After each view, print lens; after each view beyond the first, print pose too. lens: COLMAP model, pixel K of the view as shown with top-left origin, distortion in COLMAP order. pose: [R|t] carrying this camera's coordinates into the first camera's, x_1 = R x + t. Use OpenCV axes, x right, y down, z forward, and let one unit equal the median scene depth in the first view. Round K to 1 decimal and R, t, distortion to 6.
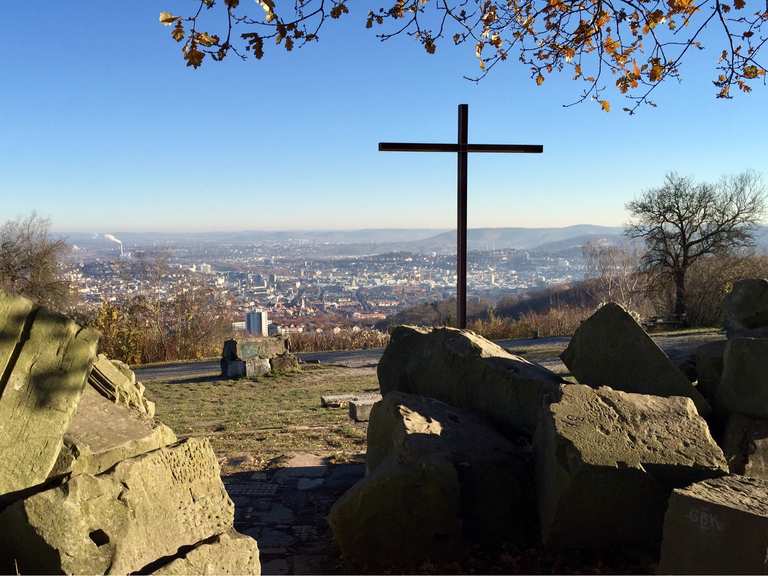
lens RADIAL K [[818.8, 0, 359.0], [0, 818.8, 350.6], [0, 0, 1]] dist [0.092198, -0.000844]
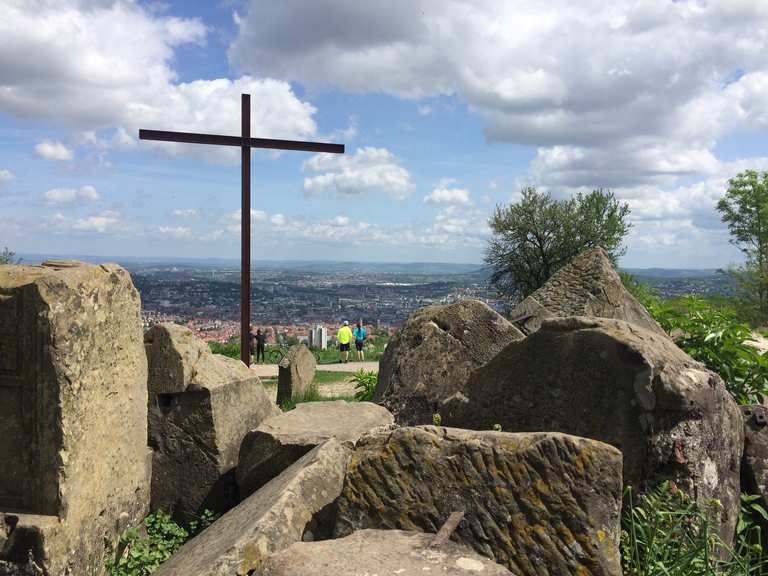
lens RADIAL K [[692.3, 0, 384.0], [0, 692.3, 288.0], [0, 0, 1]] dist [0.098845, -0.000926]
pose [[0.997987, 0.035773, -0.052362, 0.264264], [-0.041262, 0.993315, -0.107807, -0.008995], [0.048155, 0.109751, 0.992792, 0.219070]]
